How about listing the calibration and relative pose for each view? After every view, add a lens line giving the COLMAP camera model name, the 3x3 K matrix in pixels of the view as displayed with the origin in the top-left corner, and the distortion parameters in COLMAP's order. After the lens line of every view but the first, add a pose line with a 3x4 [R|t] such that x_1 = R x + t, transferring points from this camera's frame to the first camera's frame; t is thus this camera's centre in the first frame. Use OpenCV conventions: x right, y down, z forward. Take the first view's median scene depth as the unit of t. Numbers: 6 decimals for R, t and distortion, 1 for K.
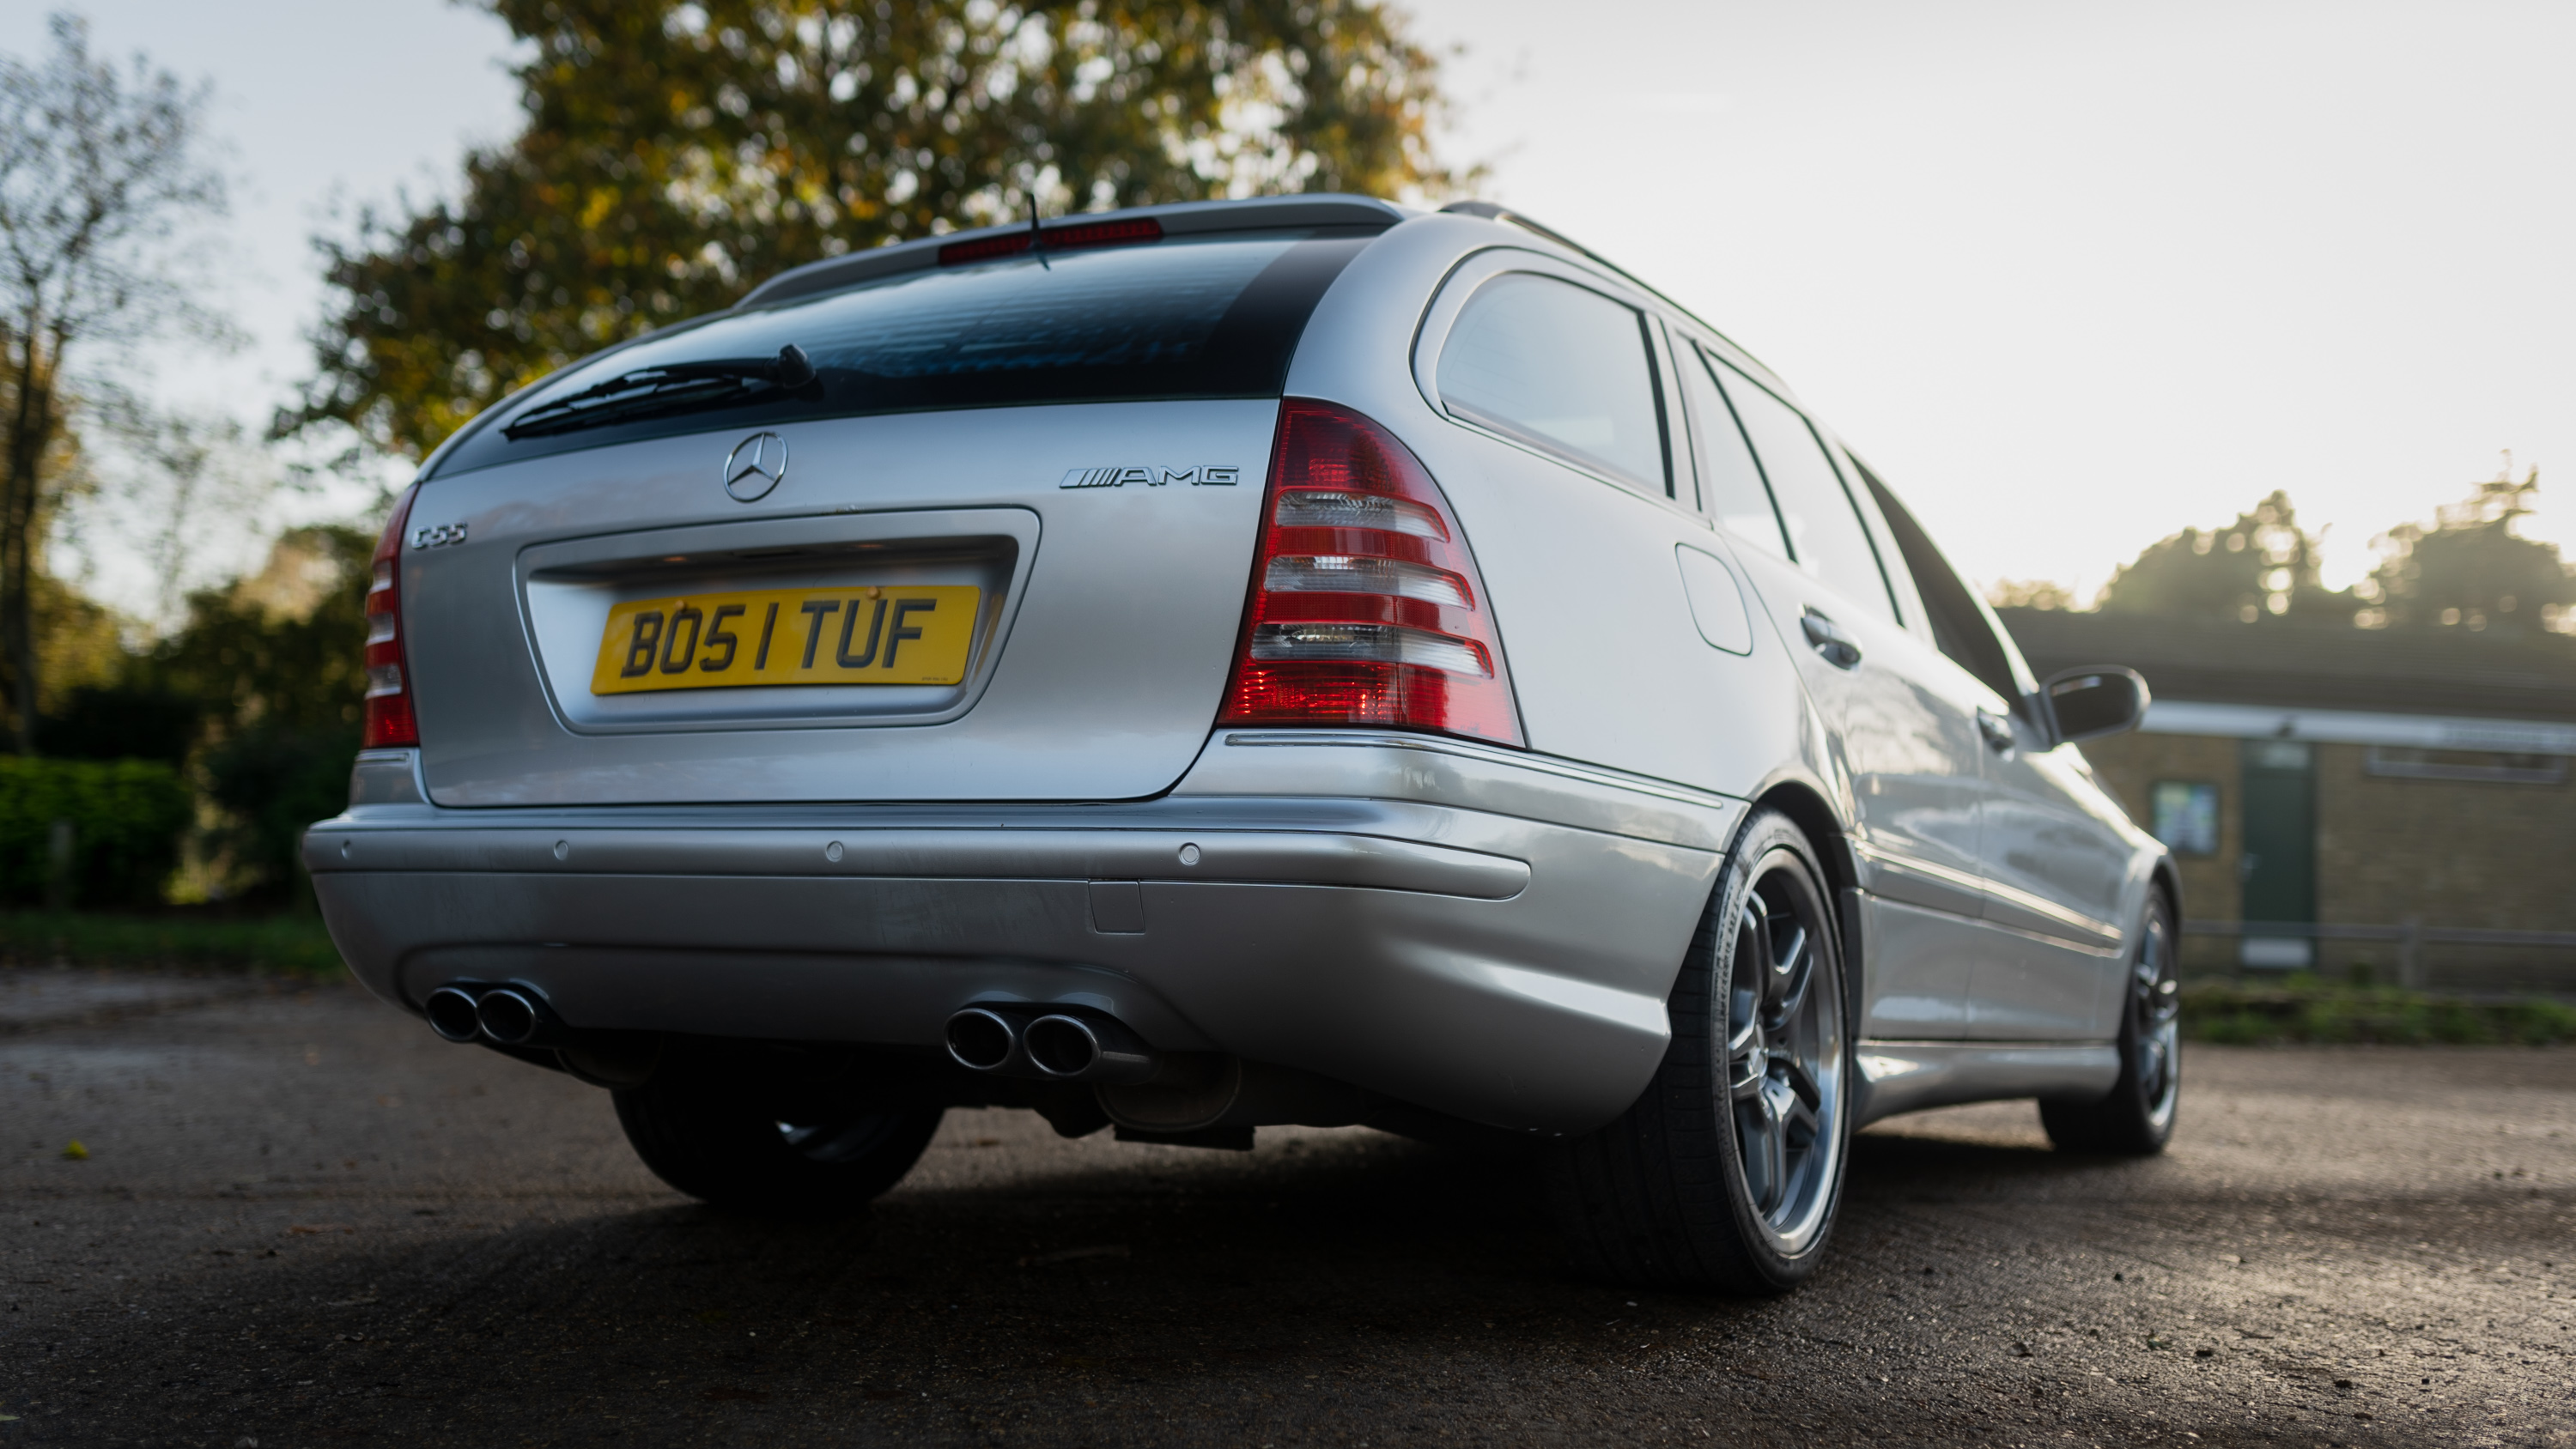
lens RADIAL K [[2491.2, 0, 1288.0], [0, 2491.2, 724.5], [0, 0, 1]] dist [-0.031270, -0.021092]
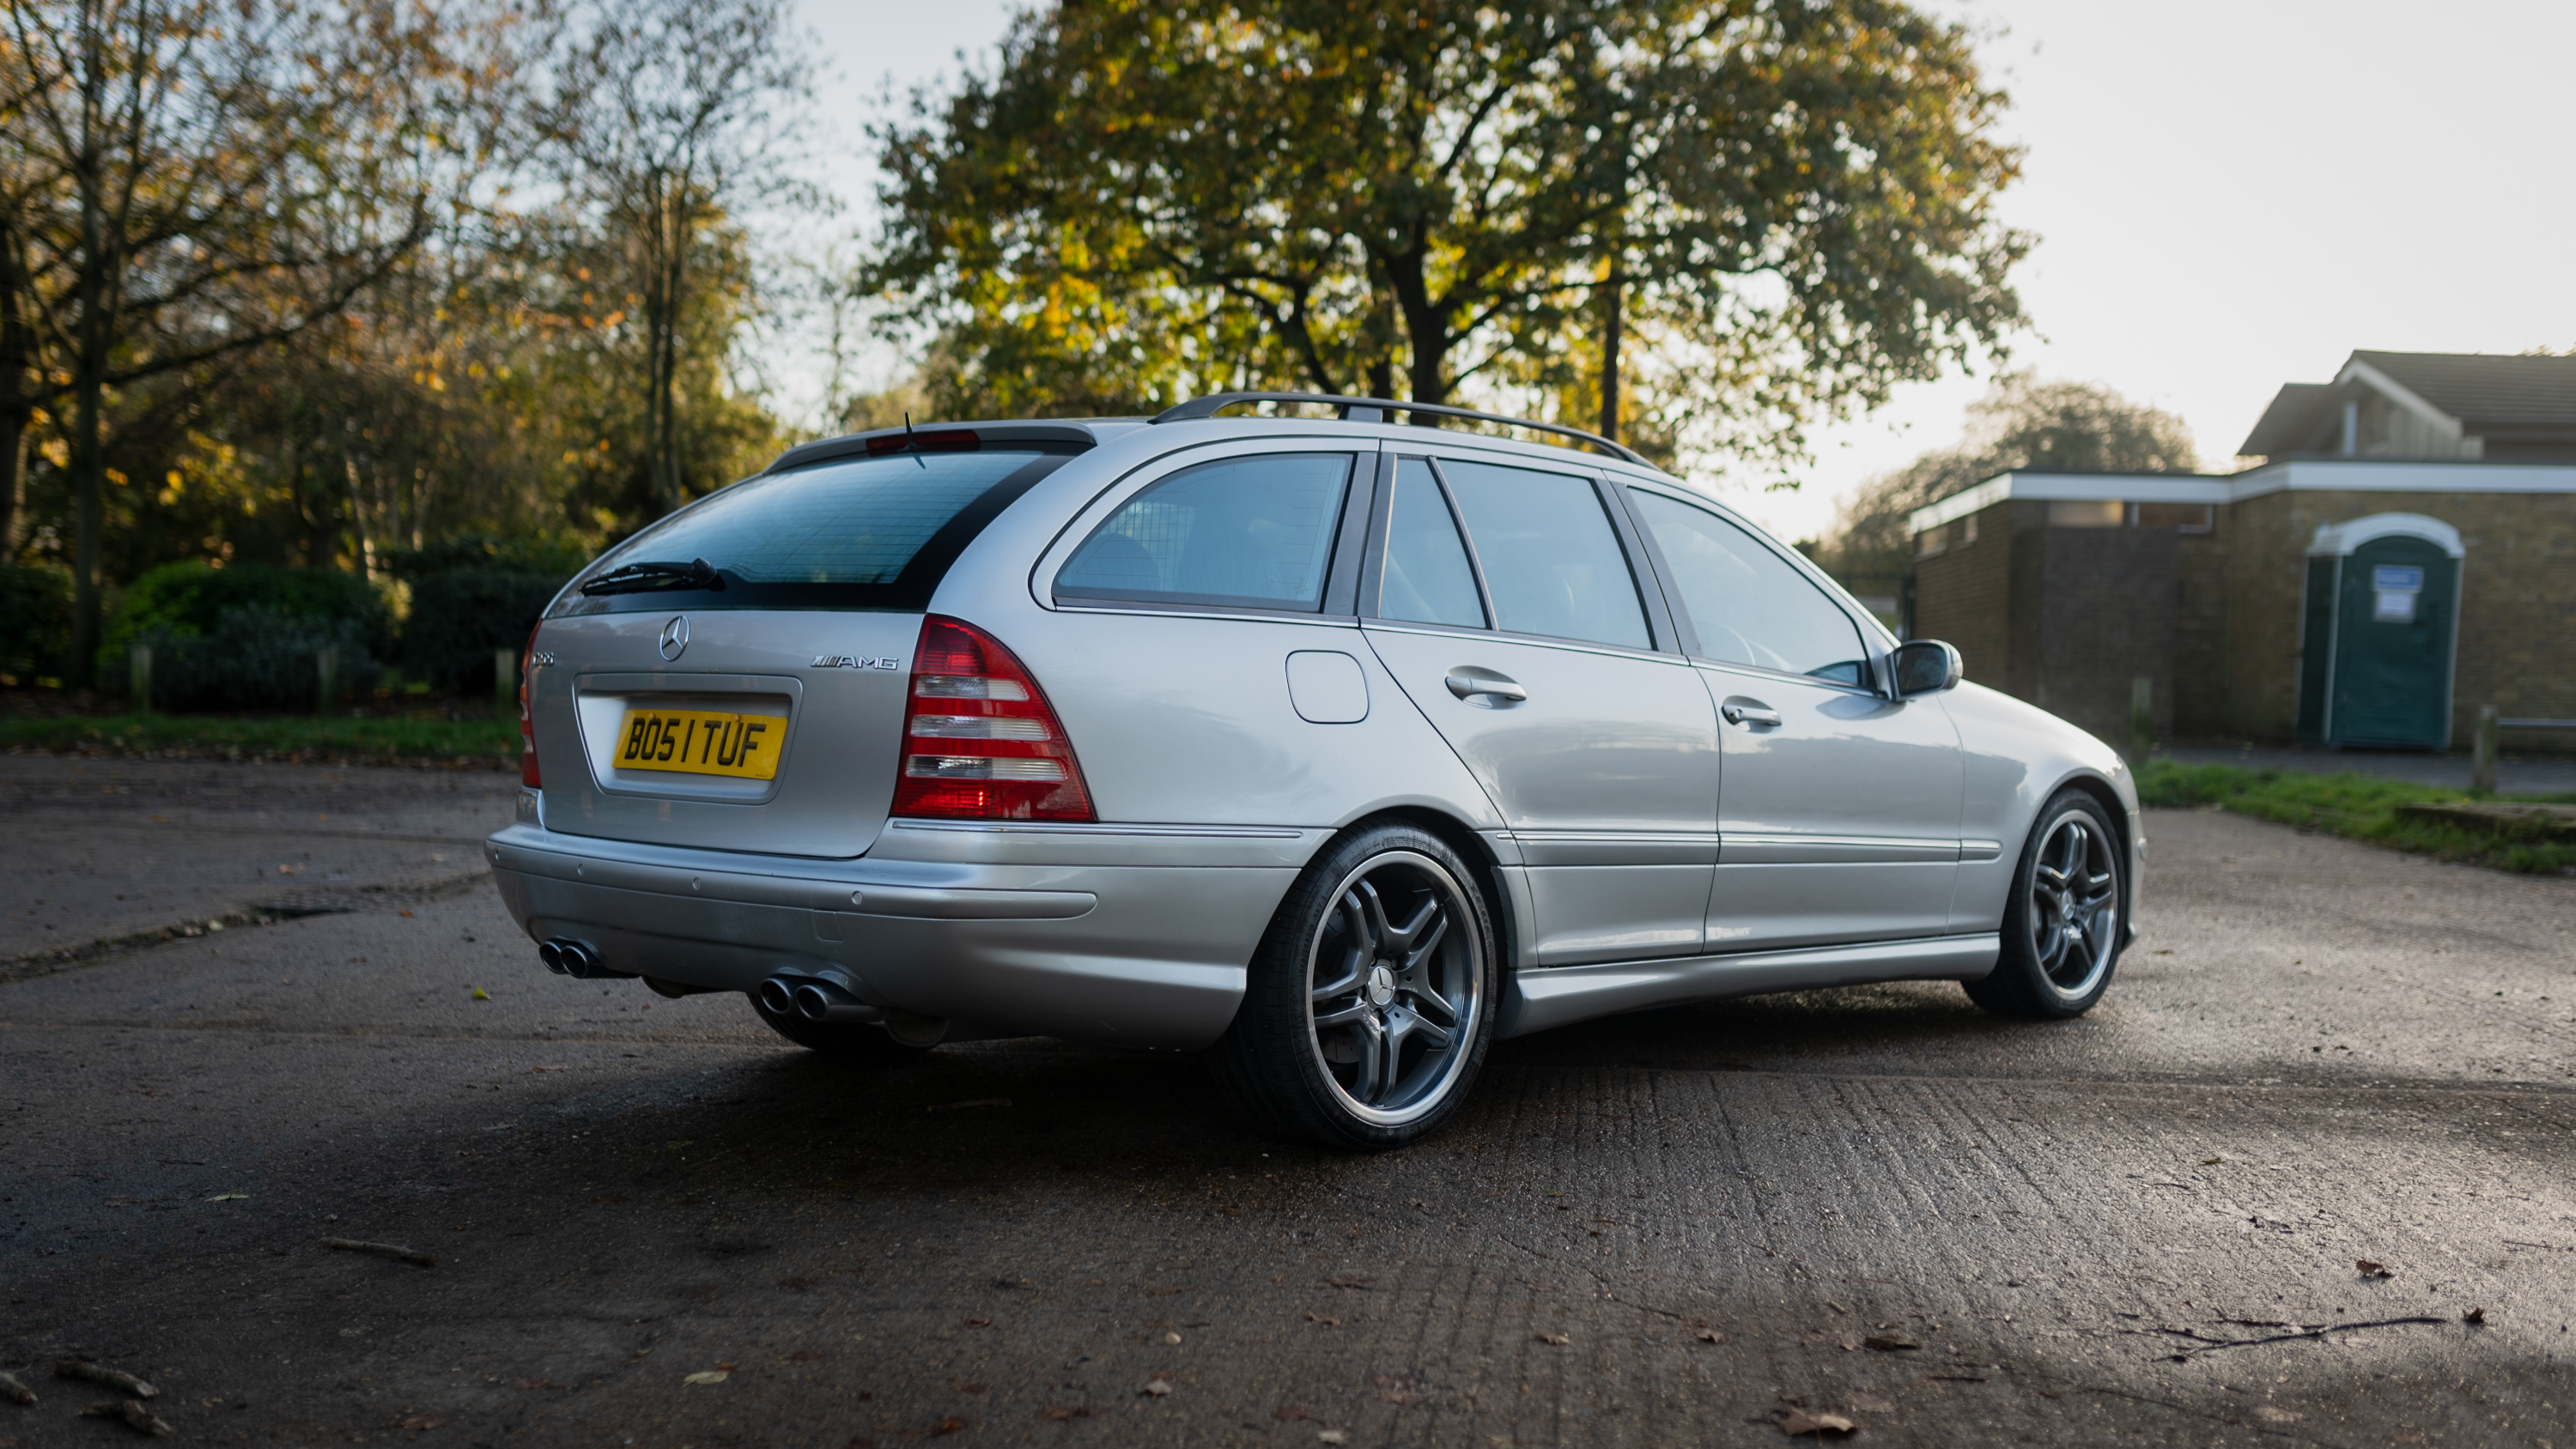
lens RADIAL K [[2539.5, 0, 1288.0], [0, 2539.5, 724.5], [0, 0, 1]] dist [-0.025132, -0.006108]
pose [[0.959101, -0.002417, -0.283052, 0.529700], [0.033890, 0.993751, 0.106348, -0.173634], [0.281026, -0.111592, 0.953190, -0.395005]]
